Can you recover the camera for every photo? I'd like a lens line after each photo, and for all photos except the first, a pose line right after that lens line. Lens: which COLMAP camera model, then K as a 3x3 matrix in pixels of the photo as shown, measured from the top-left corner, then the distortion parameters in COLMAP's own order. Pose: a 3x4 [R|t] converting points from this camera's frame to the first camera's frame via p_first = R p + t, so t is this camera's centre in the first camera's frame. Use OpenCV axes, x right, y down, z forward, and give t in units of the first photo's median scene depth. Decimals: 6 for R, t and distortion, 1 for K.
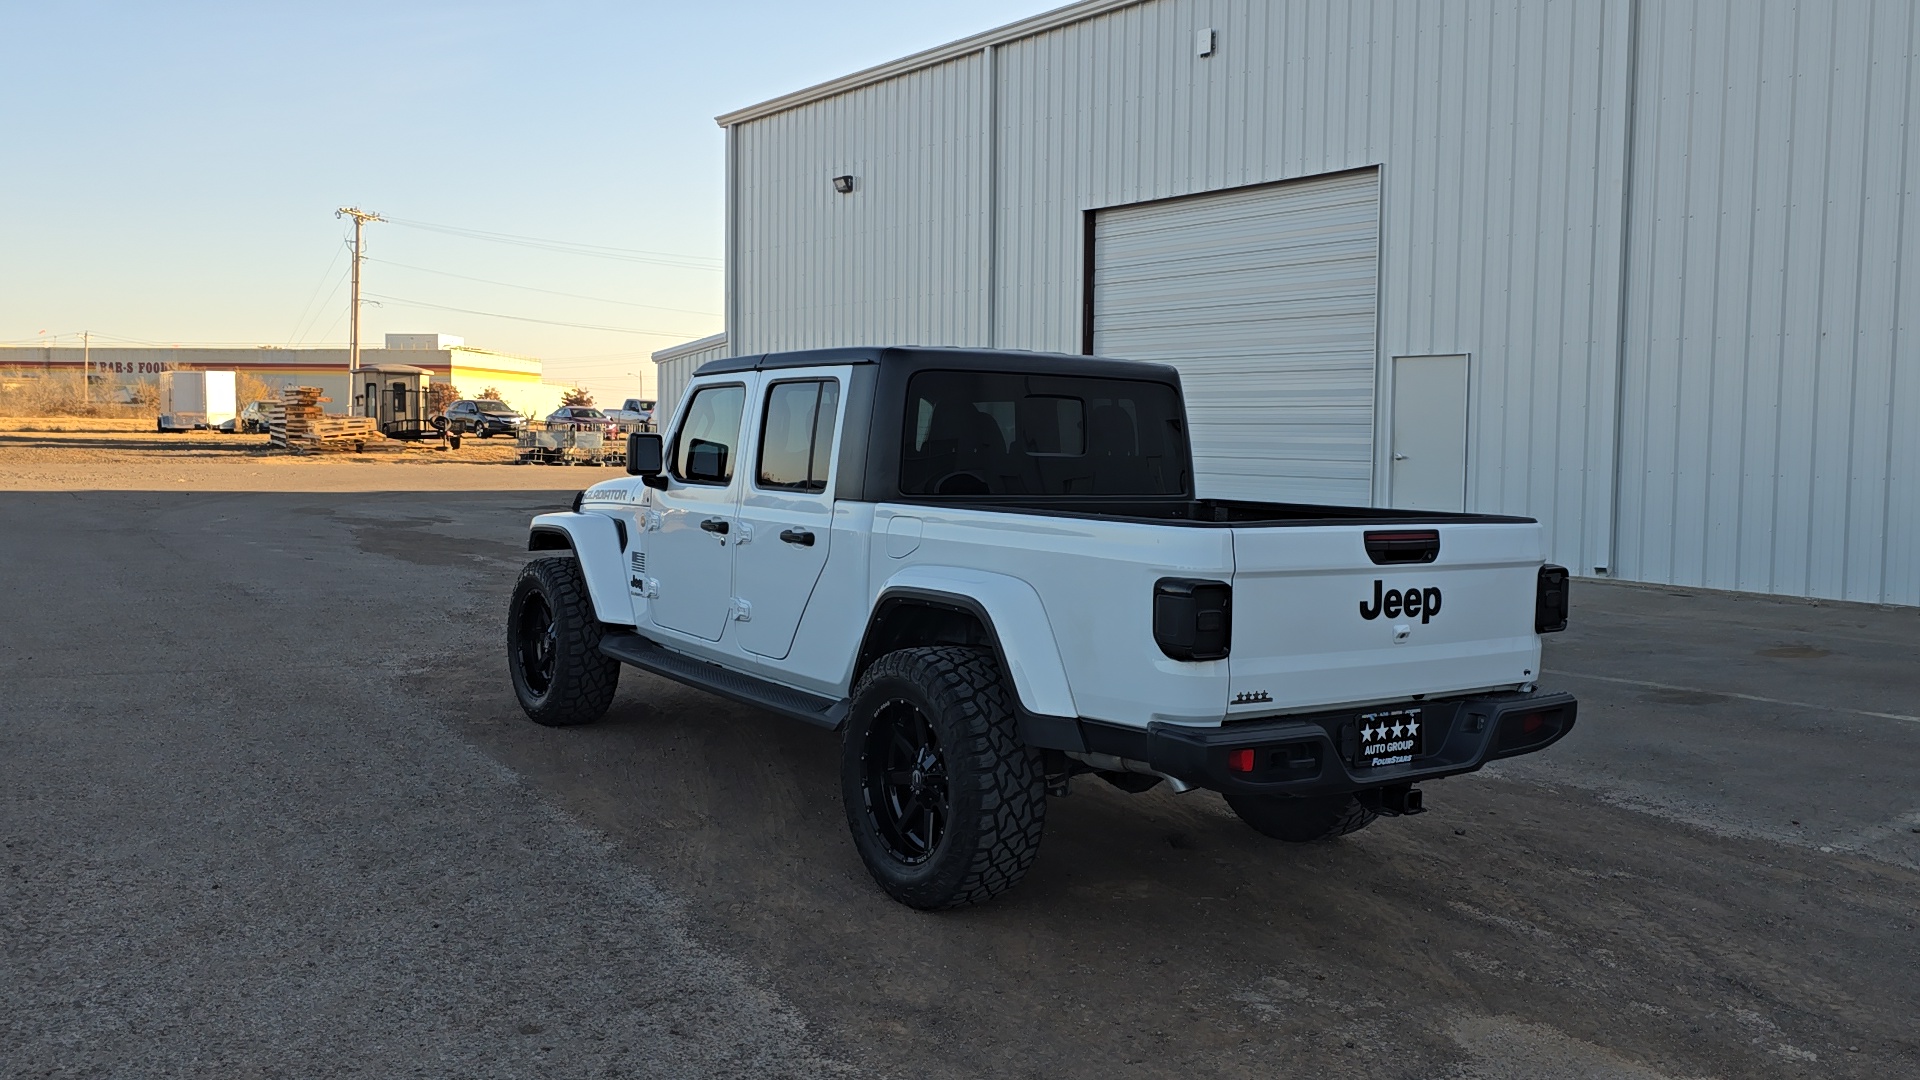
lens RADIAL K [[1541.0, 0, 1059.5], [0, 1541.0, 535.3], [0, 0, 1]] dist [0.005492, 0.004617]
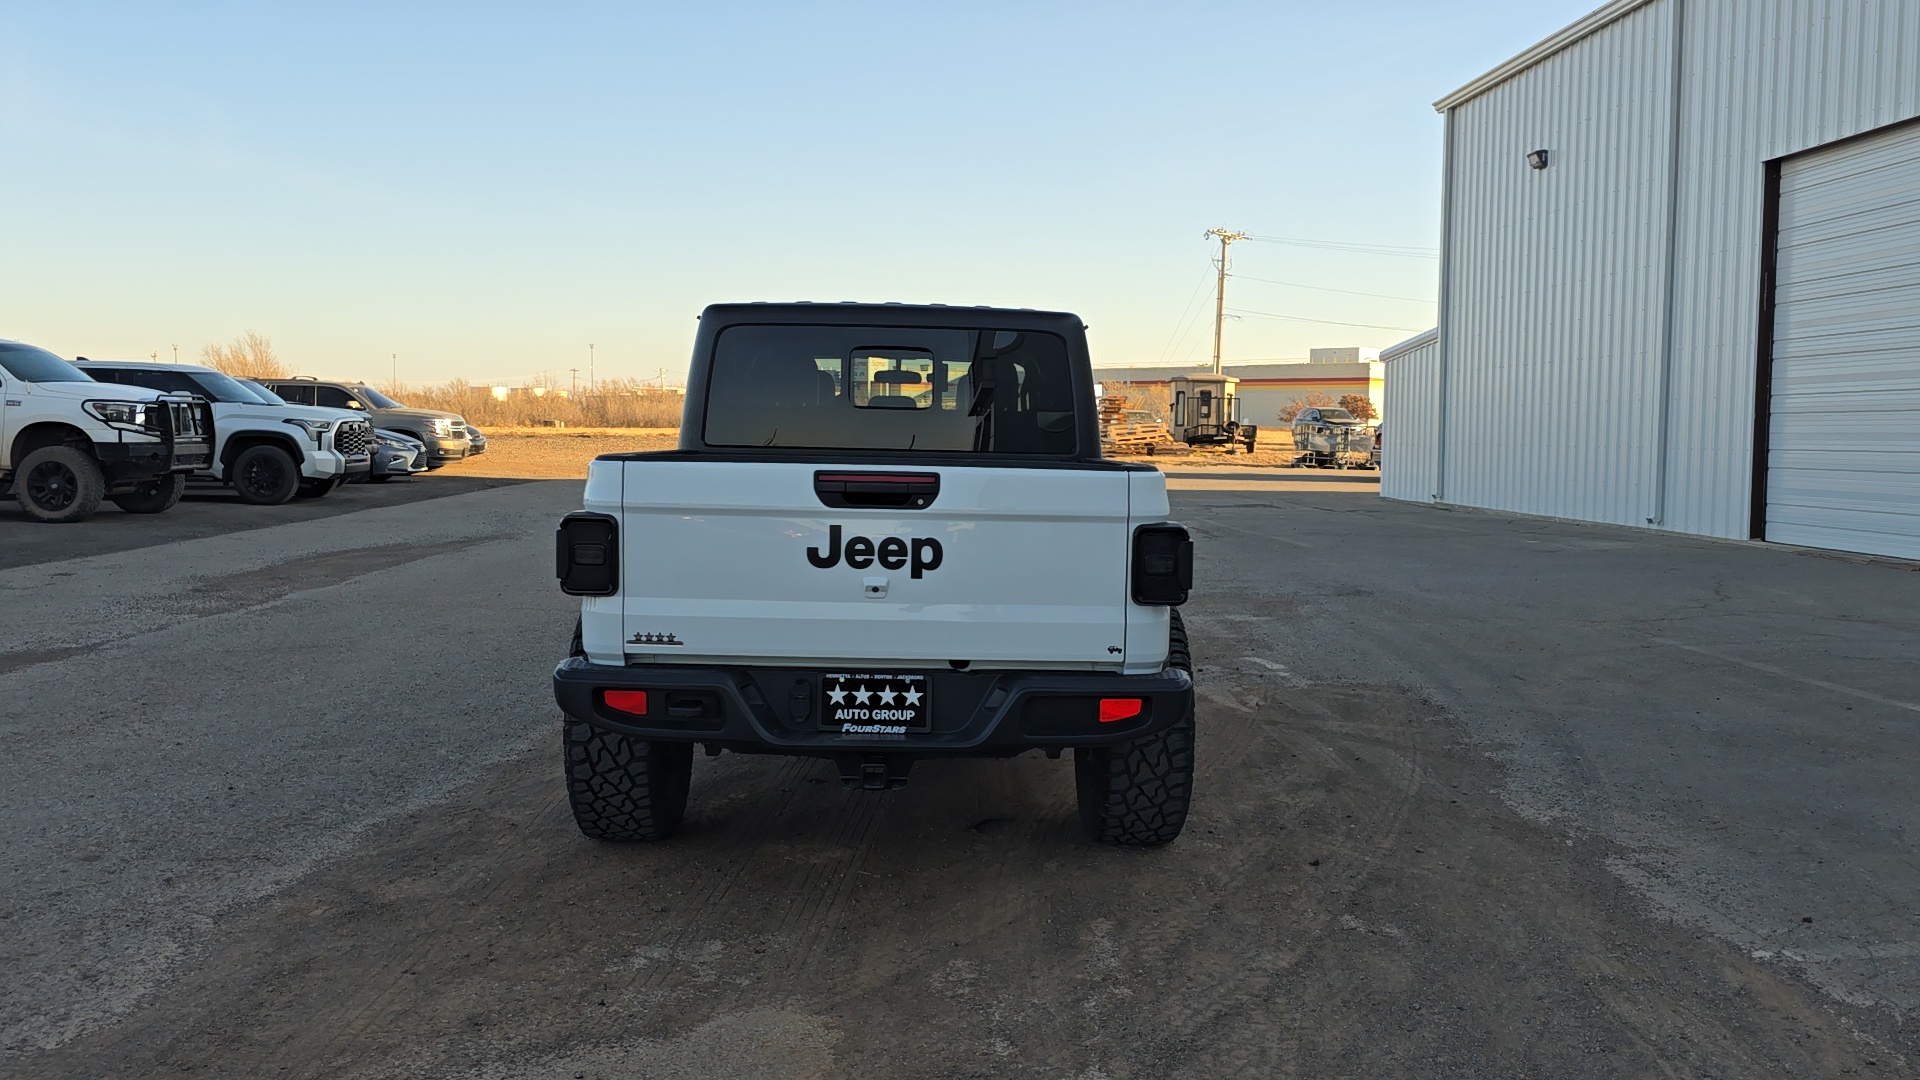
lens RADIAL K [[1609.9, 0, 1106.0], [0, 1609.9, 542.3], [0, 0, 1]] dist [-0.000438, 0.002526]
pose [[0.842103, 0.029507, -0.538509, 0.807162], [-0.033219, 0.999444, 0.002816, 0.029630], [0.538292, 0.015518, 0.842615, 0.274948]]
